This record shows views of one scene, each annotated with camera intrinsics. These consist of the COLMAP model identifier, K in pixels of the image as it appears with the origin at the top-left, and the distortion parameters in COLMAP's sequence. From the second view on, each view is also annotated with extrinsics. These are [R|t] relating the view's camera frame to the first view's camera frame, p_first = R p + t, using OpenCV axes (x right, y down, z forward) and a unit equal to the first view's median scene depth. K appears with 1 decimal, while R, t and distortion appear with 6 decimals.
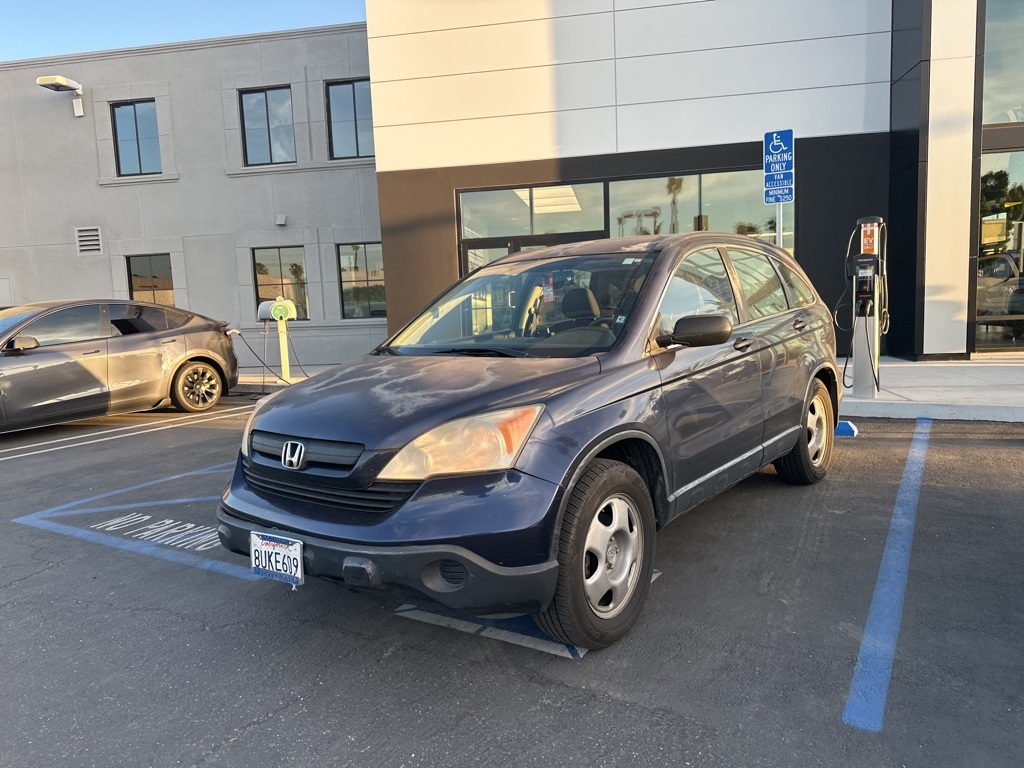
lens RADIAL K [[700.0, 0, 512.0], [0, 700.0, 384.0], [0, 0, 1]] dist [0.028087, -0.026991]
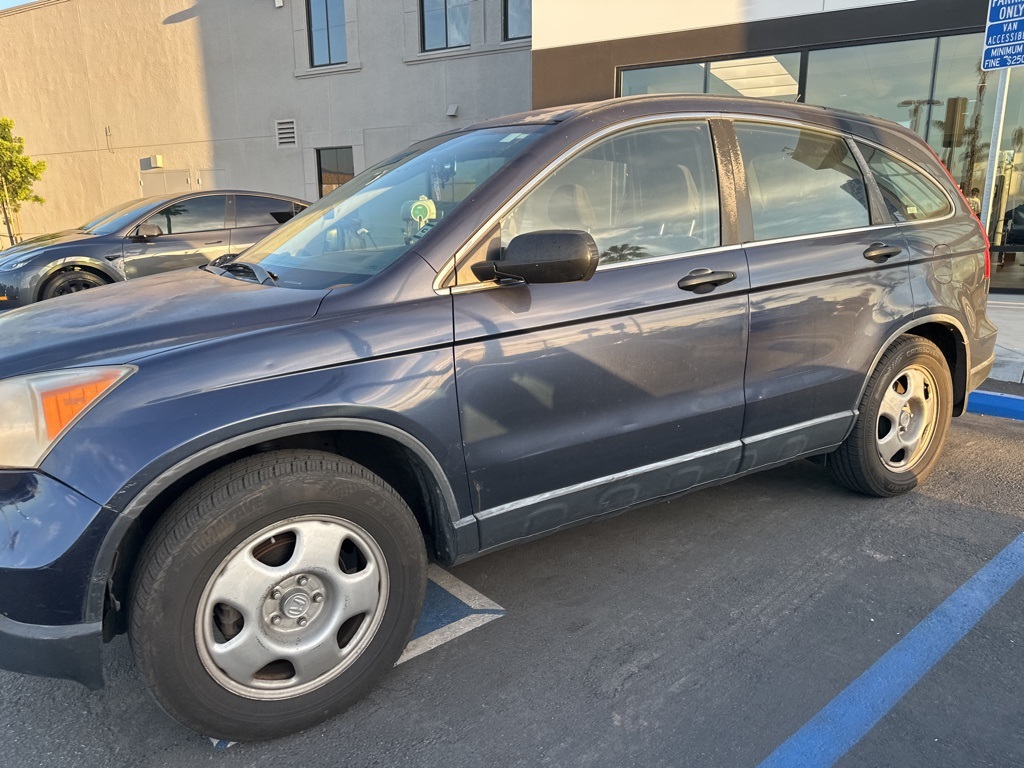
lens RADIAL K [[706.1, 0, 515.9], [0, 706.1, 383.4], [0, 0, 1]] dist [0.025818, -0.023744]
pose [[0.946149, 0.107186, -0.305473, 0.290691], [-0.065914, 0.987615, 0.142381, -0.035501], [0.316951, -0.114579, 0.941495, 0.274372]]
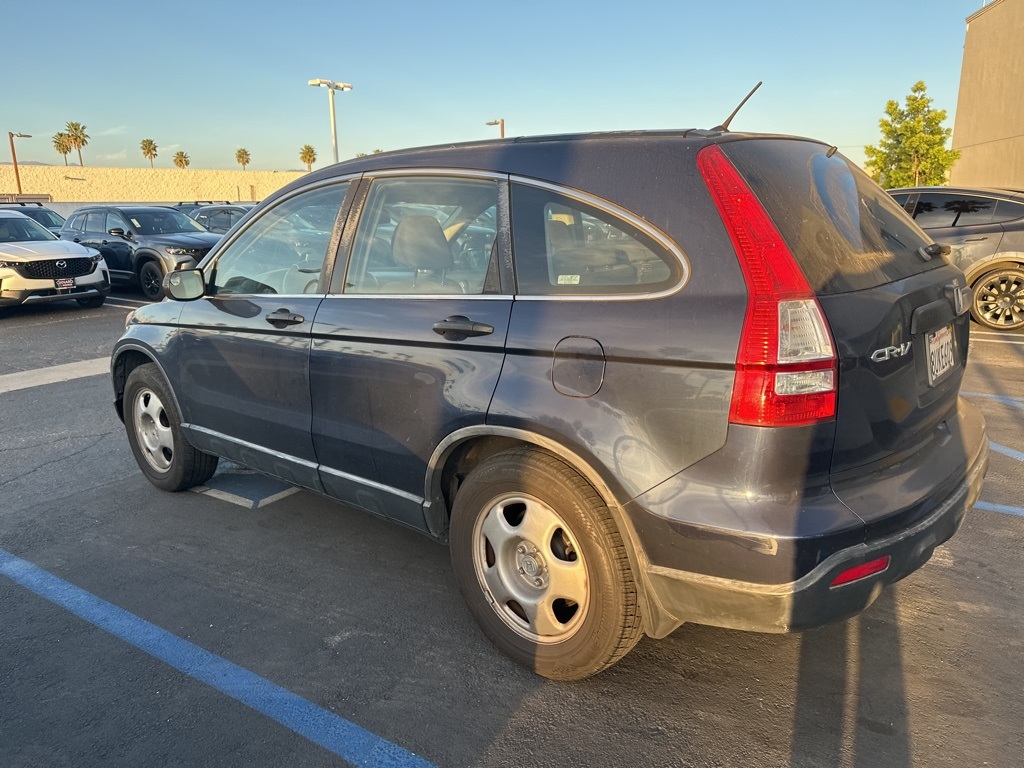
lens RADIAL K [[725.4, 0, 512.9], [0, 725.4, 386.1], [0, 0, 1]] dist [0.026879, -0.026237]
pose [[-0.034833, 0.275502, -0.960669, 0.862737], [-0.086895, 0.956777, 0.277536, -0.178926], [0.995608, 0.093144, -0.009388, 0.990007]]
